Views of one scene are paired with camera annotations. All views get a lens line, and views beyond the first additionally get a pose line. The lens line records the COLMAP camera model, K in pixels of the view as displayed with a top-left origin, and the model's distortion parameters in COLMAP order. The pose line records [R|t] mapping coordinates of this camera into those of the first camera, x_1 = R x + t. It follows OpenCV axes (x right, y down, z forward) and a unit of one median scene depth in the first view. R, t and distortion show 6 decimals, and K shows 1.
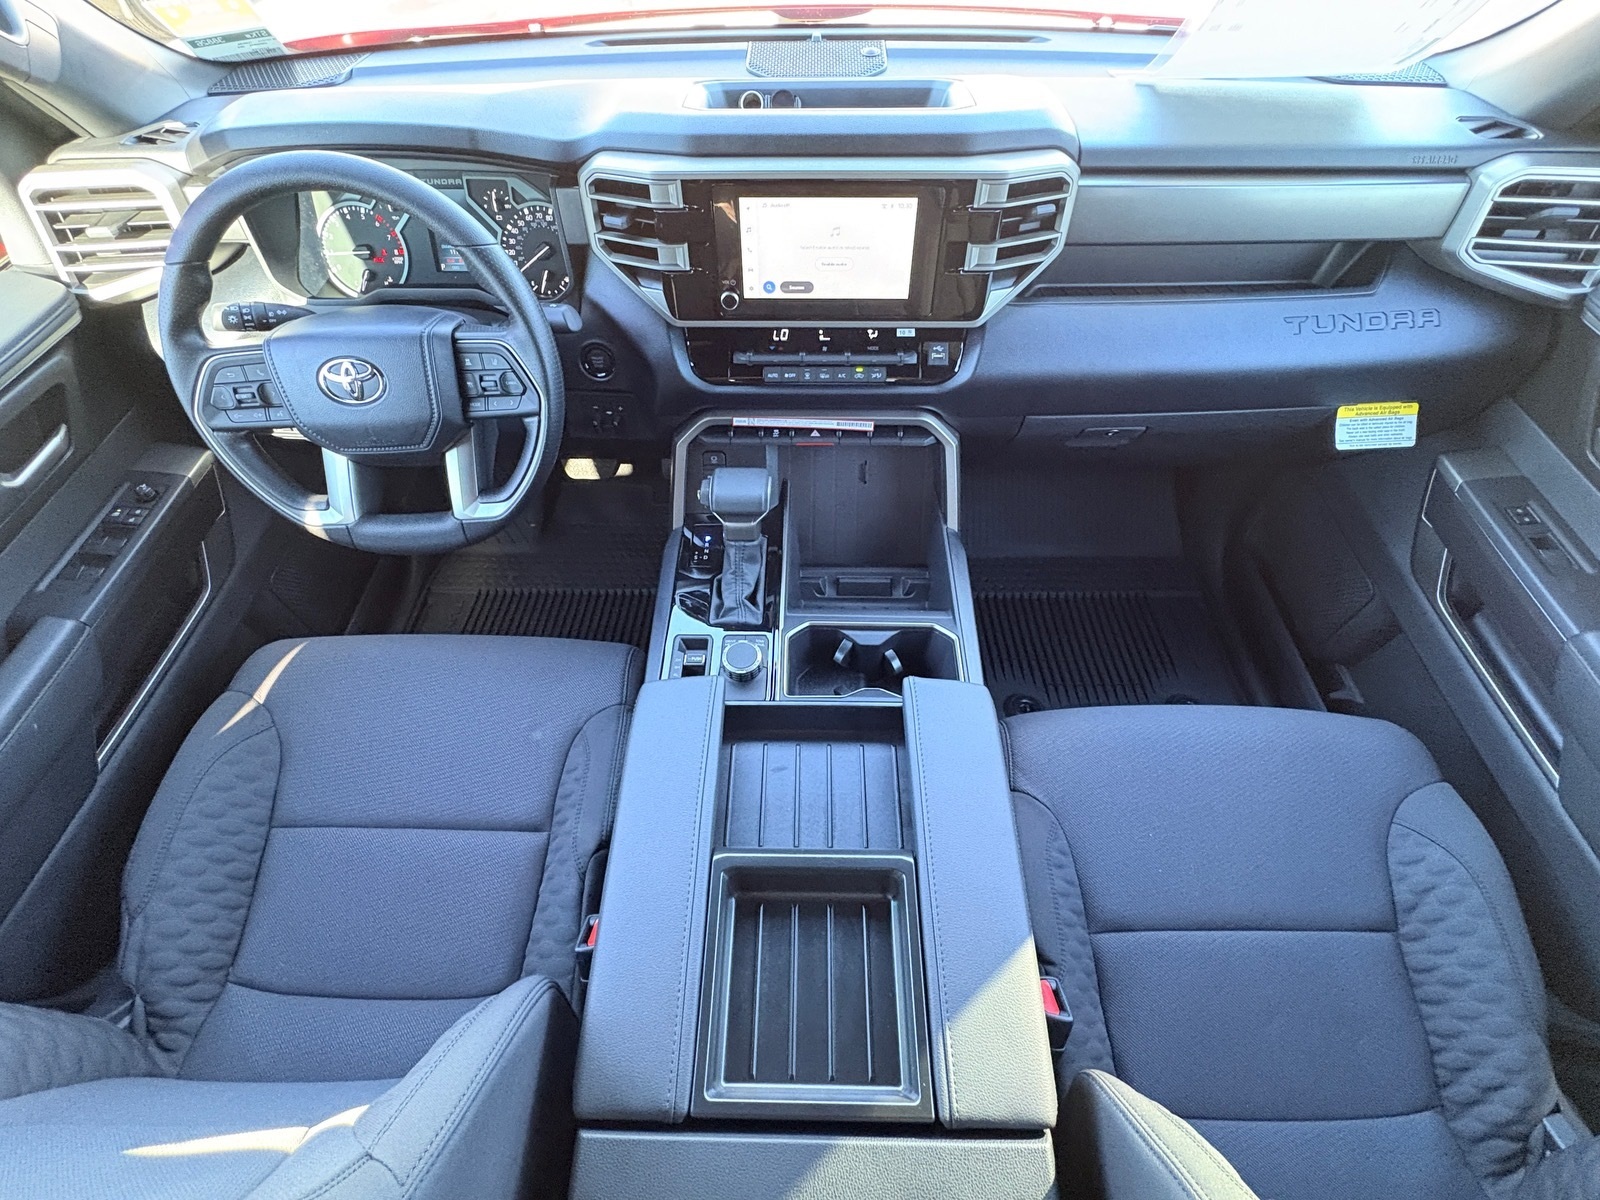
lens RADIAL K [[754.3, 0, 800.0], [0, 754.3, 600.0], [0, 0, 1]] dist [-0.014401, 0.011984]
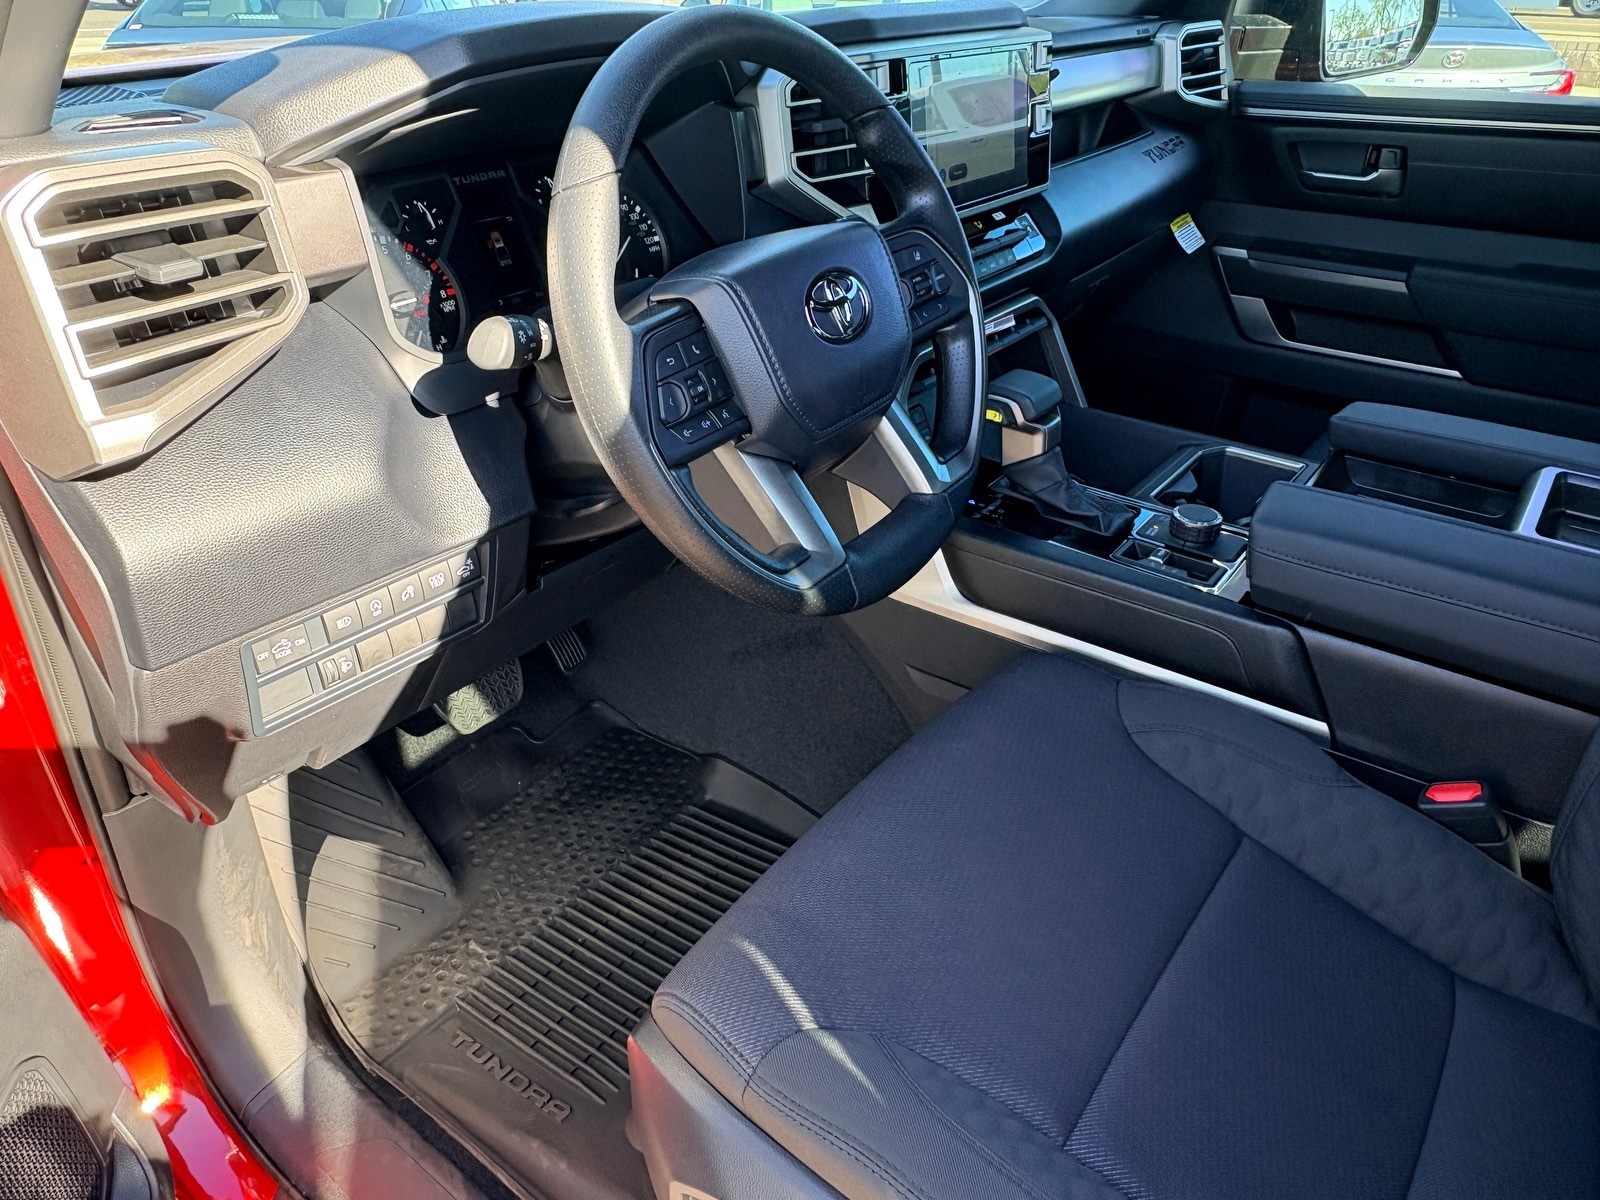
lens RADIAL K [[1146.6, 0, 770.3], [0, 1146.6, 605.0], [0, 0, 1]] dist [-0.003730, 0.005431]
pose [[0.589203, -0.393005, 0.705965, -1.162789], [0.623659, 0.776714, -0.088119, -0.025222], [-0.513701, 0.492201, 0.702744, 0.352211]]
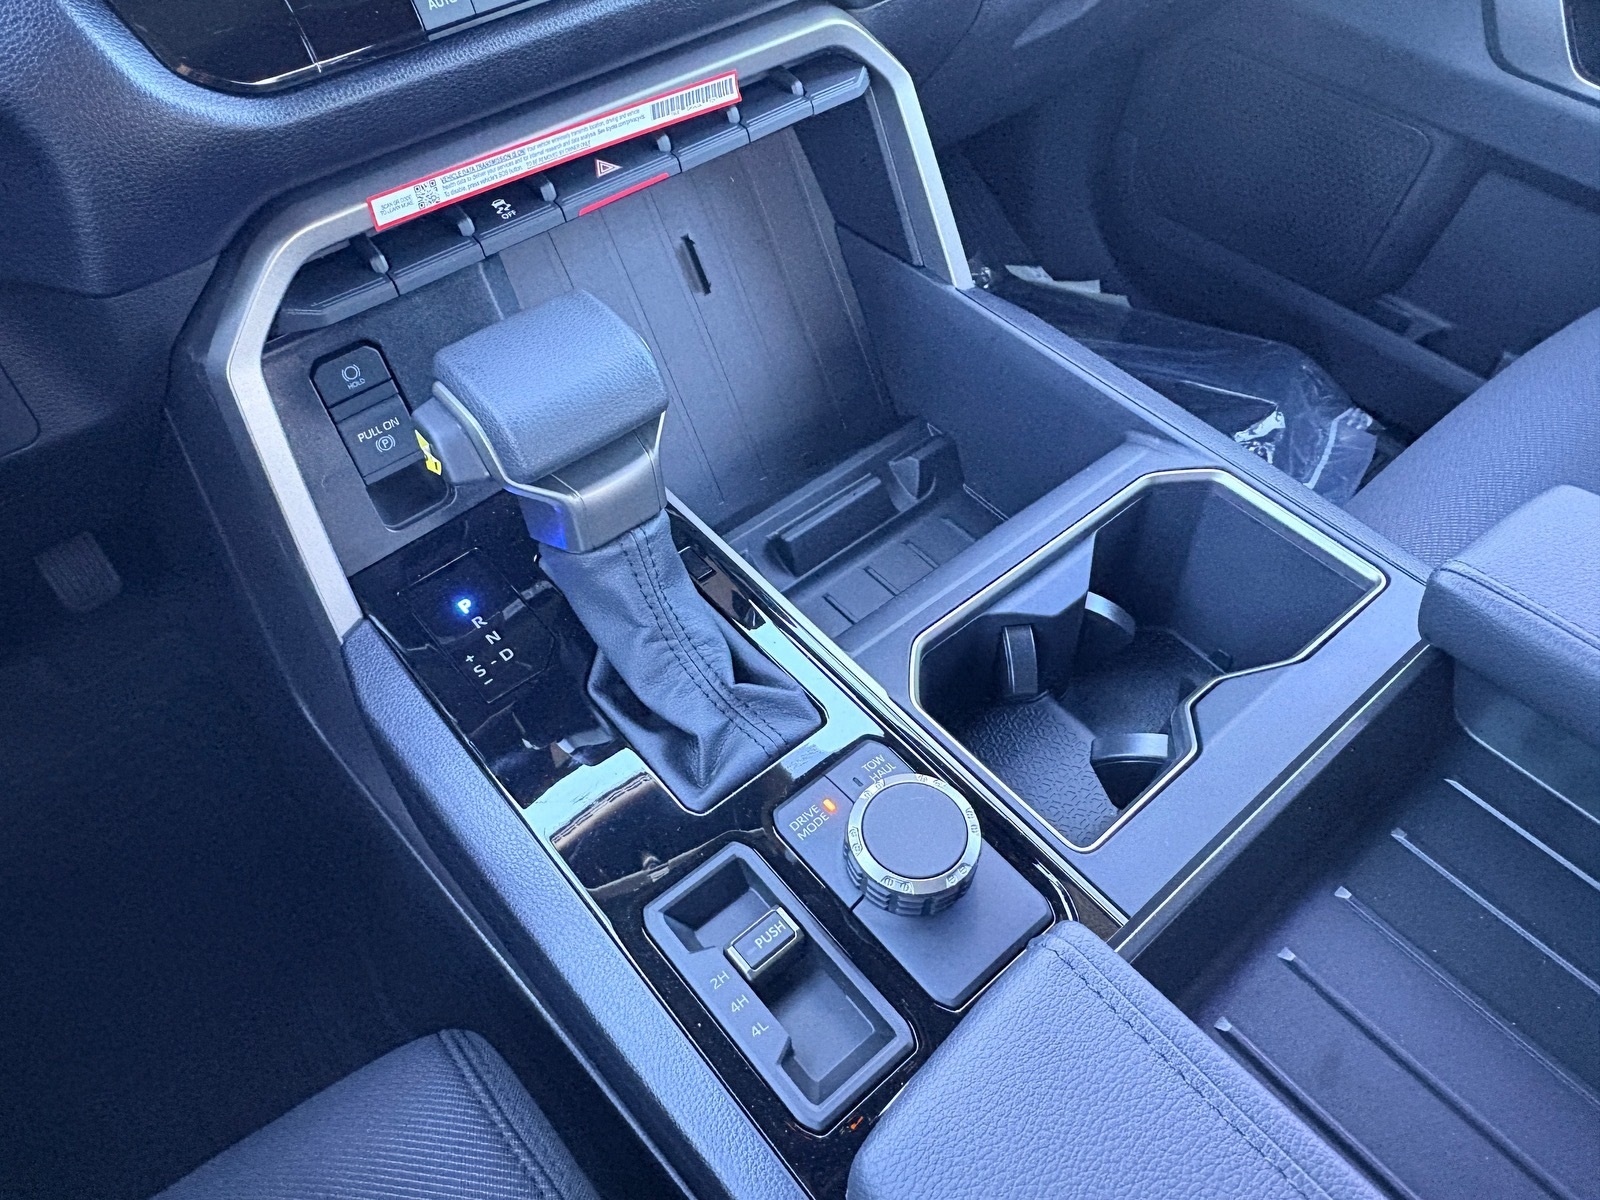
lens RADIAL K [[1142.9, 0, 800.0], [0, 1142.9, 600.0], [0, 0, 1]] dist [-0.004949, 0.005862]
pose [[0.749553, -0.505073, 0.427869, -0.230149], [0.507719, 0.853409, 0.117961, -0.071492], [-0.424726, 0.128819, 0.896110, 0.532240]]
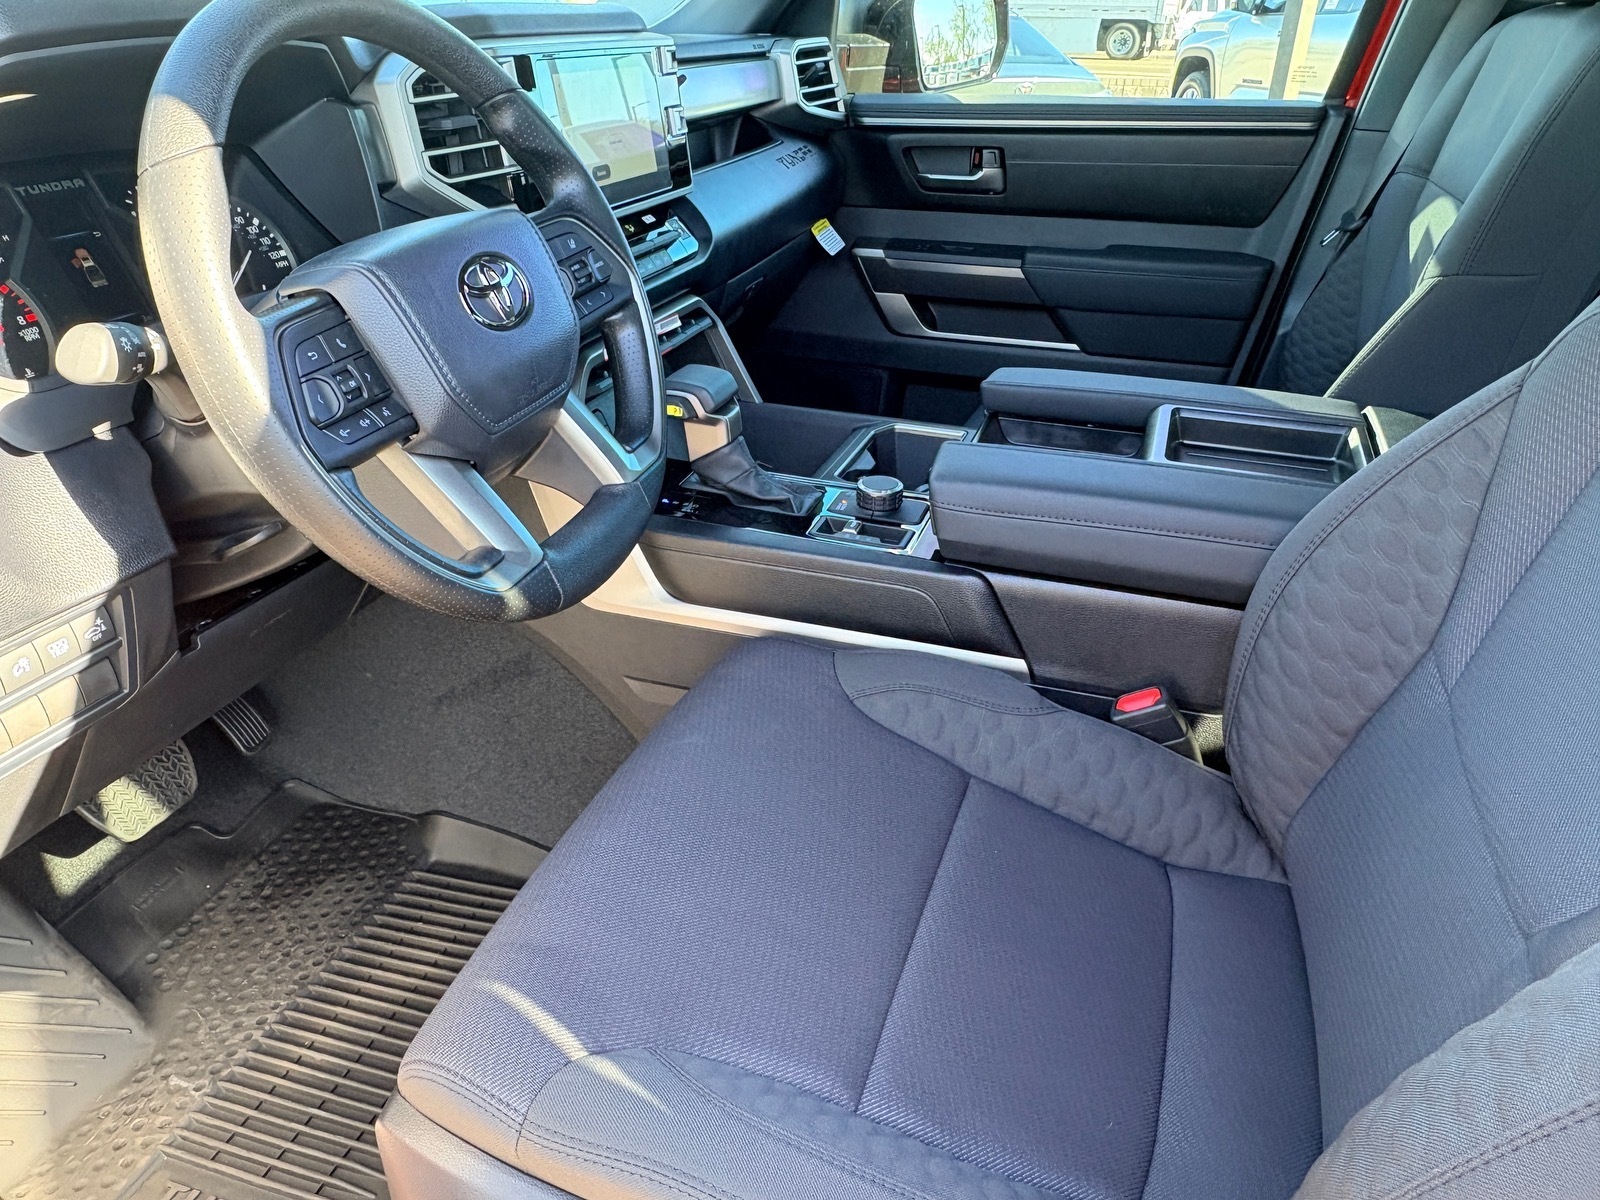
lens RADIAL K [[1142.9, 0, 800.0], [0, 1142.9, 600.0], [0, 0, 1]] dist [-0.004949, 0.005862]
pose [[0.306925, -0.429546, 0.849286, -1.153775], [0.735299, 0.673586, 0.074951, 0.000338], [-0.604262, 0.601475, 0.522586, 0.394986]]
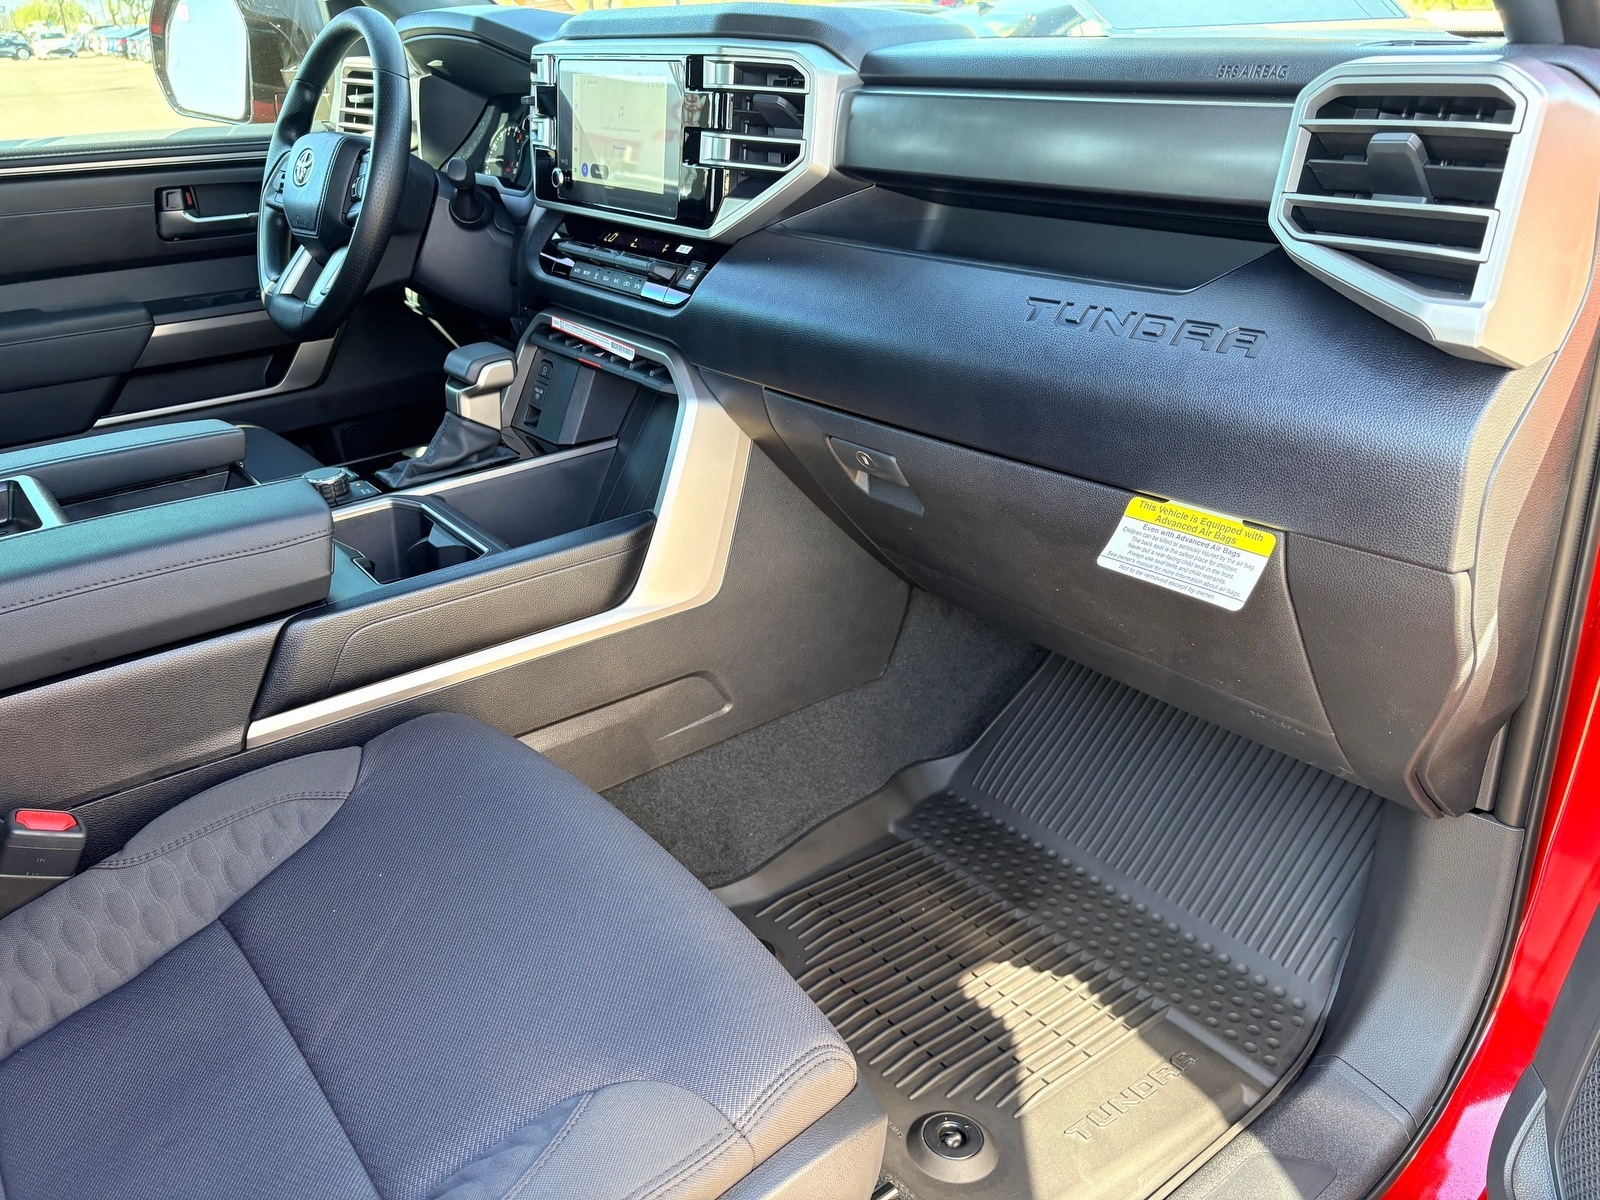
lens RADIAL K [[1235.9, 0, 800.0], [0, 1235.9, 600.0], [0, 0, 1]] dist [-0.049210, 0.000682]
pose [[0.617378, 0.323703, -0.716981, 1.210517], [-0.591568, 0.791817, -0.151897, 0.067373], [0.518548, 0.517921, 0.680343, 0.337513]]
